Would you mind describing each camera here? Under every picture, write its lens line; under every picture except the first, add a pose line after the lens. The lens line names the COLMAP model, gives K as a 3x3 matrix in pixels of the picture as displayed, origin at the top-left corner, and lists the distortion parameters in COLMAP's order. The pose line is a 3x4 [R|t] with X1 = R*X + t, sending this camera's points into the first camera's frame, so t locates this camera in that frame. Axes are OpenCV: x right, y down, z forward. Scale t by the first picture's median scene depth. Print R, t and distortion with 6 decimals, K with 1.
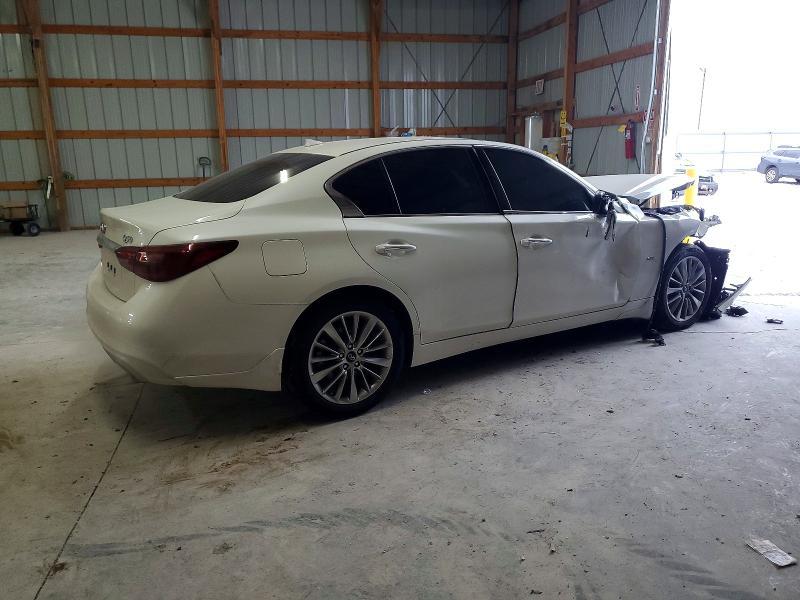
lens RADIAL K [[618.3, 0, 399.8], [0, 618.3, 303.4], [0, 0, 1]] dist [0.033510, -0.022095]
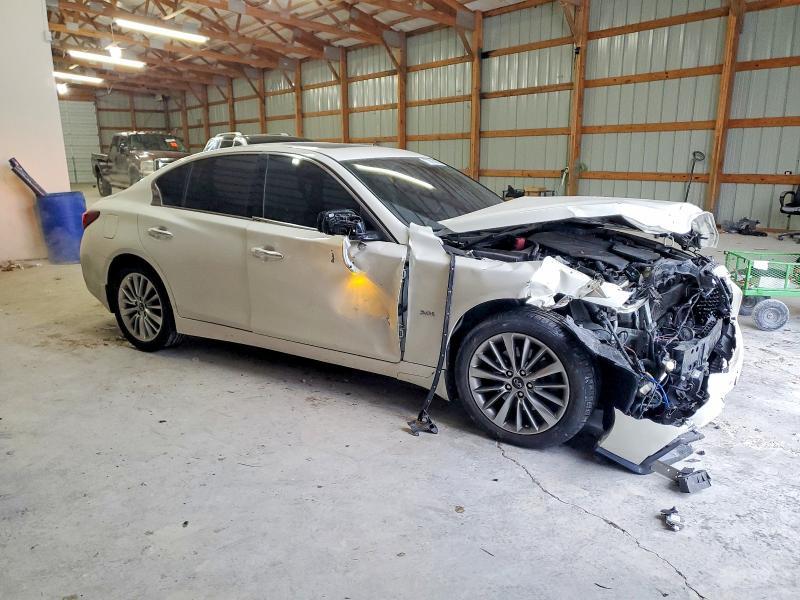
lens RADIAL K [[618.3, 0, 401.3], [0, 618.3, 295.3], [0, 0, 1]] dist [0.033510, -0.022095]
pose [[0.434570, 0.221029, -0.873095, 1.166232], [-0.214763, 0.966885, 0.137878, -0.212876], [0.874658, 0.127591, 0.467648, 0.731850]]
